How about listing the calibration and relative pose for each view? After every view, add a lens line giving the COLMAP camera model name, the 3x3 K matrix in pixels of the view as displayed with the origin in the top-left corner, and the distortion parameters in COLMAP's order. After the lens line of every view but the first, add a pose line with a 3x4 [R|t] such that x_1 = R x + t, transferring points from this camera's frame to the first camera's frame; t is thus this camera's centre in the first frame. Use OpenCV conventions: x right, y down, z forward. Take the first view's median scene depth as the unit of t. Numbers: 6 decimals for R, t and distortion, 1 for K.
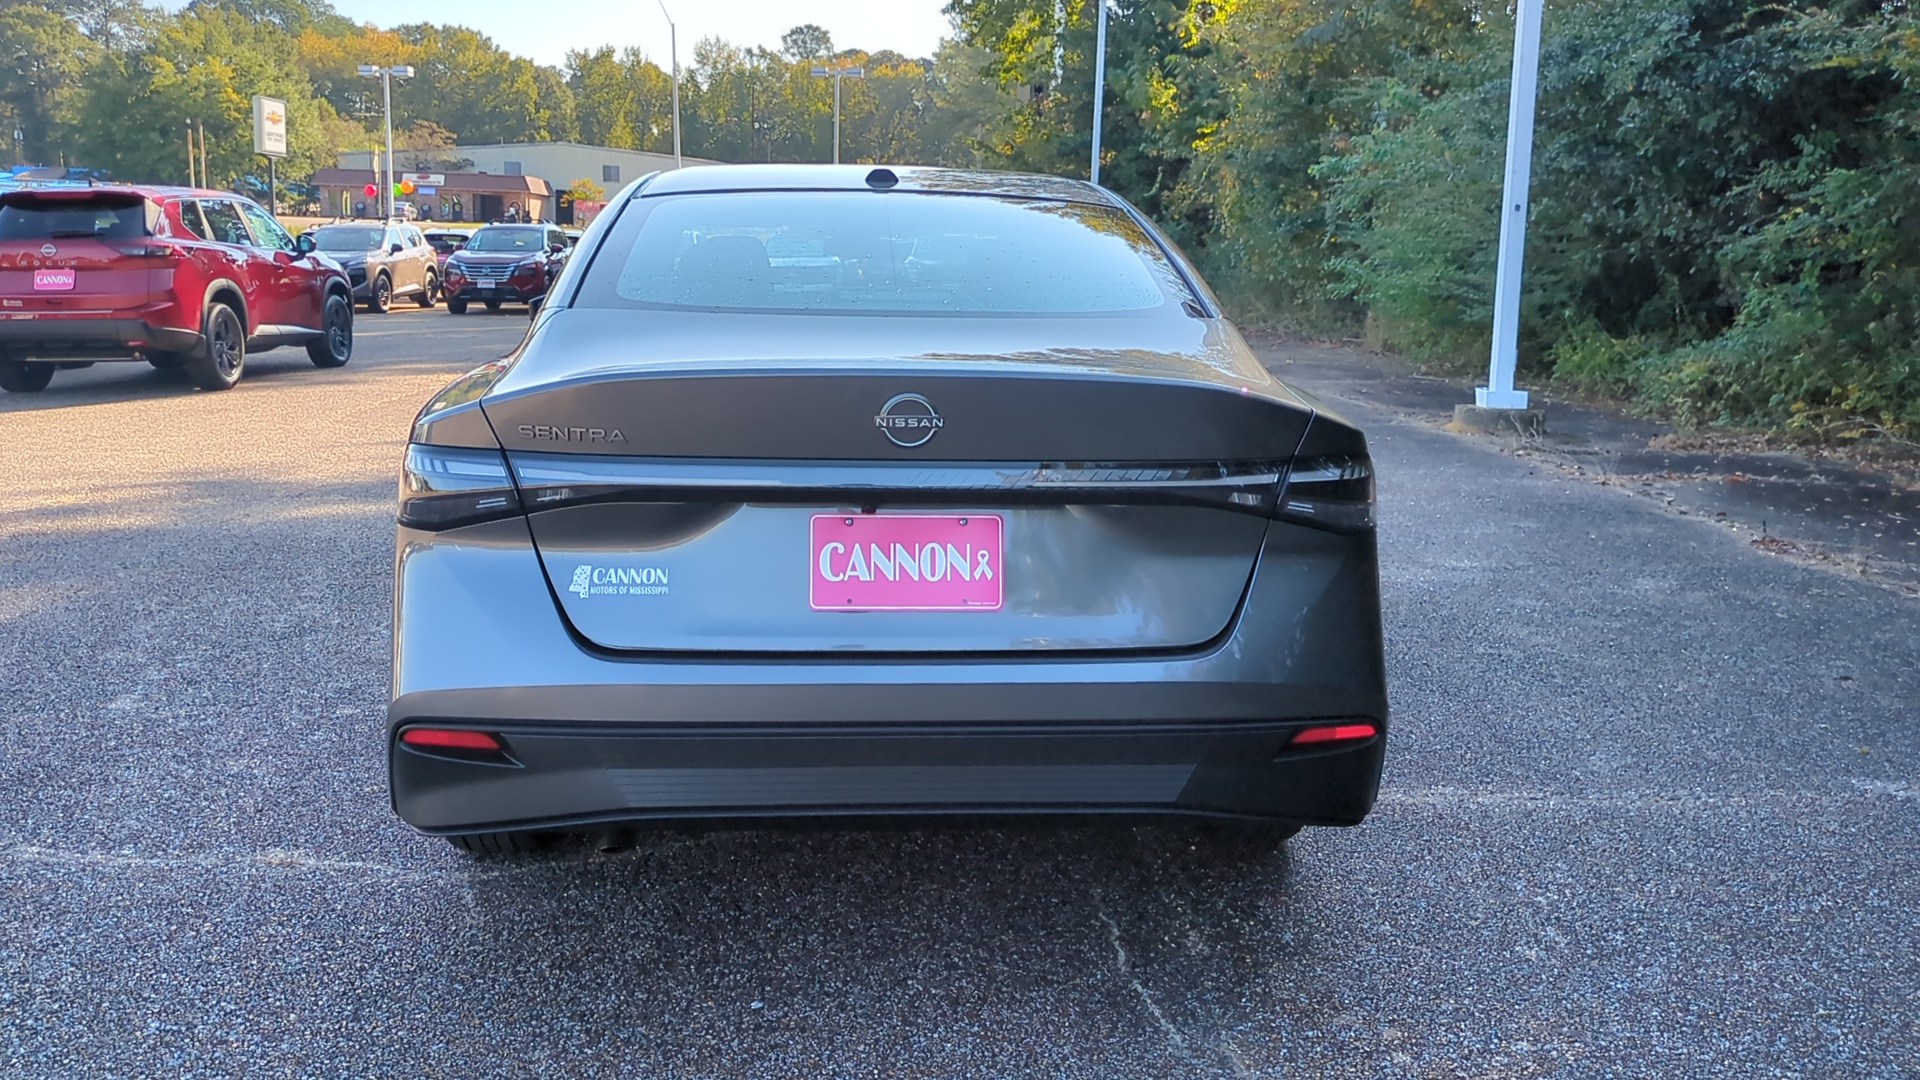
lens RADIAL K [[1605.9, 0, 958.2], [0, 1605.9, 542.6], [0, 0, 1]] dist [0.001983, -0.008774]
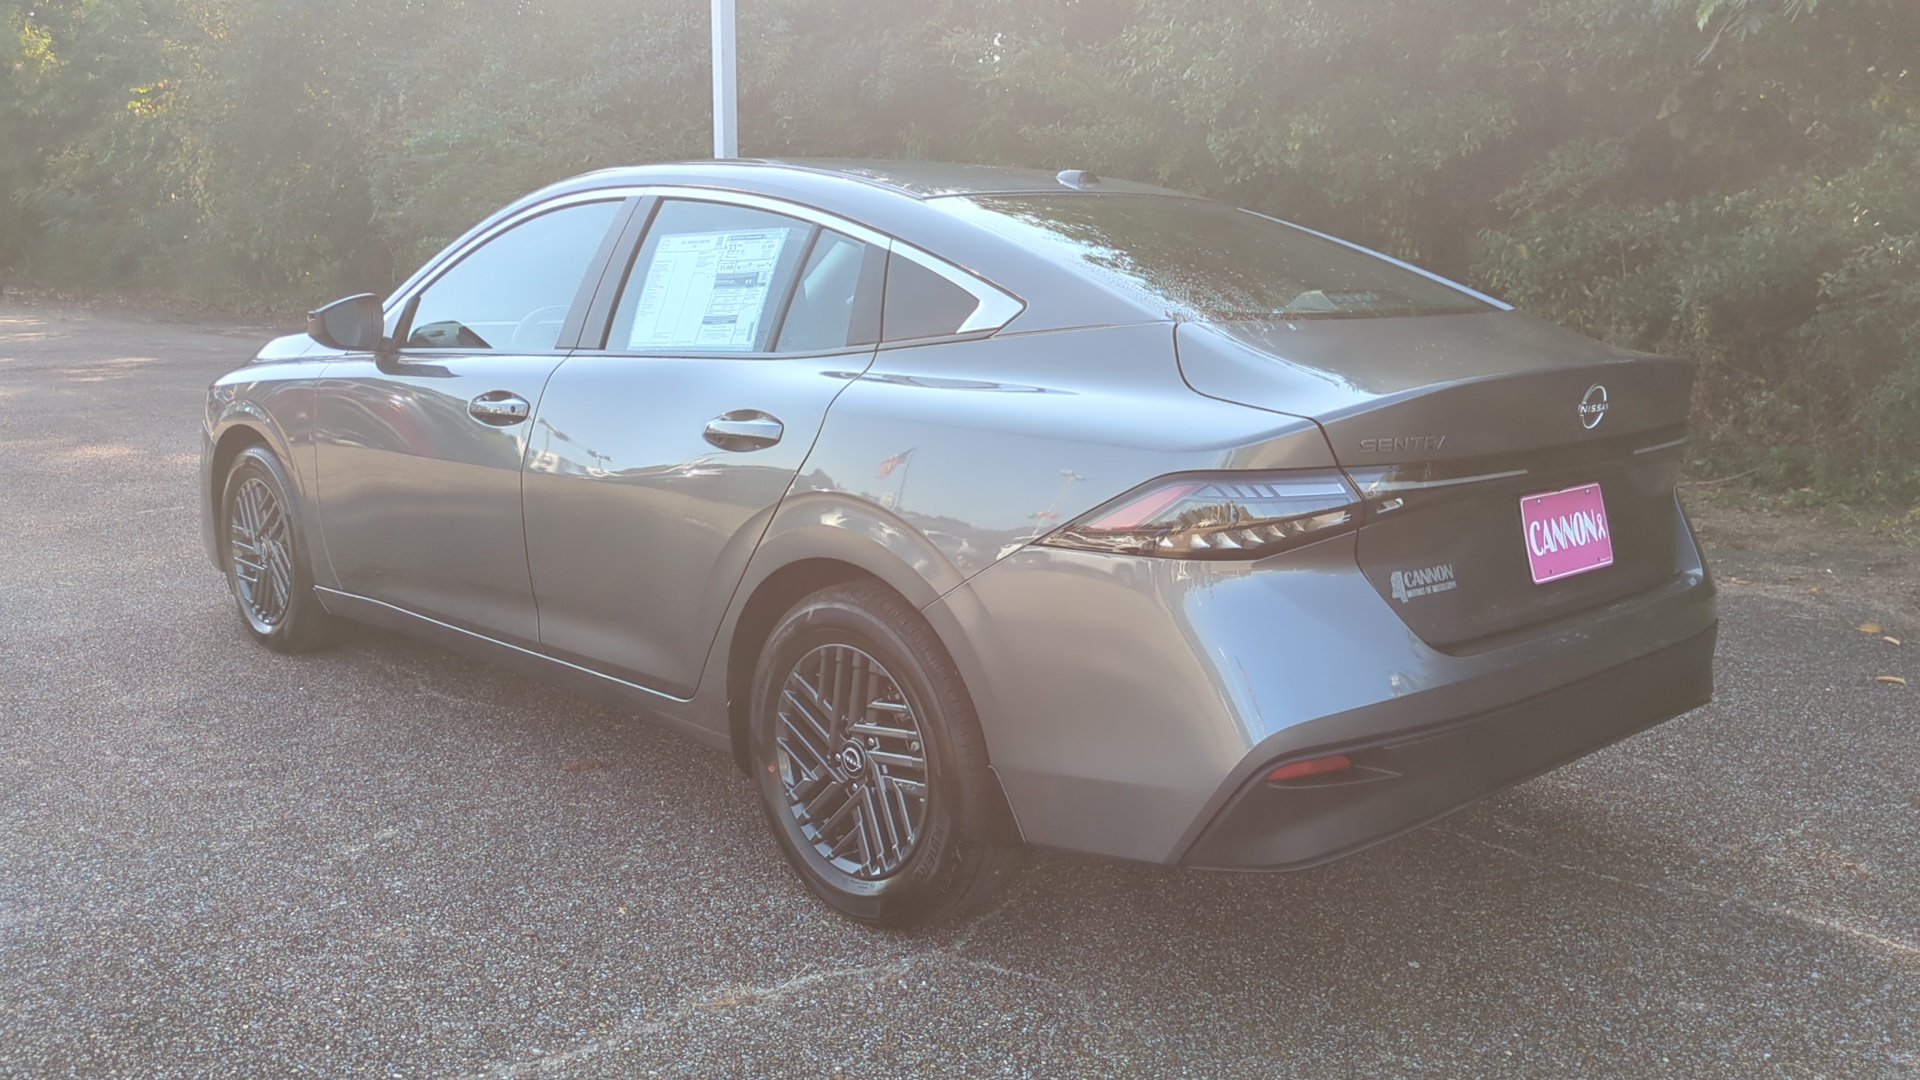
lens RADIAL K [[1605.9, 0, 958.5], [0, 1605.9, 543.5], [0, 0, 1]] dist [0.001983, -0.008774]
pose [[0.763360, -0.121025, 0.634534, -0.094720], [0.110243, 0.992290, 0.056635, -0.008018], [-0.636496, 0.026720, 0.770817, 0.033162]]
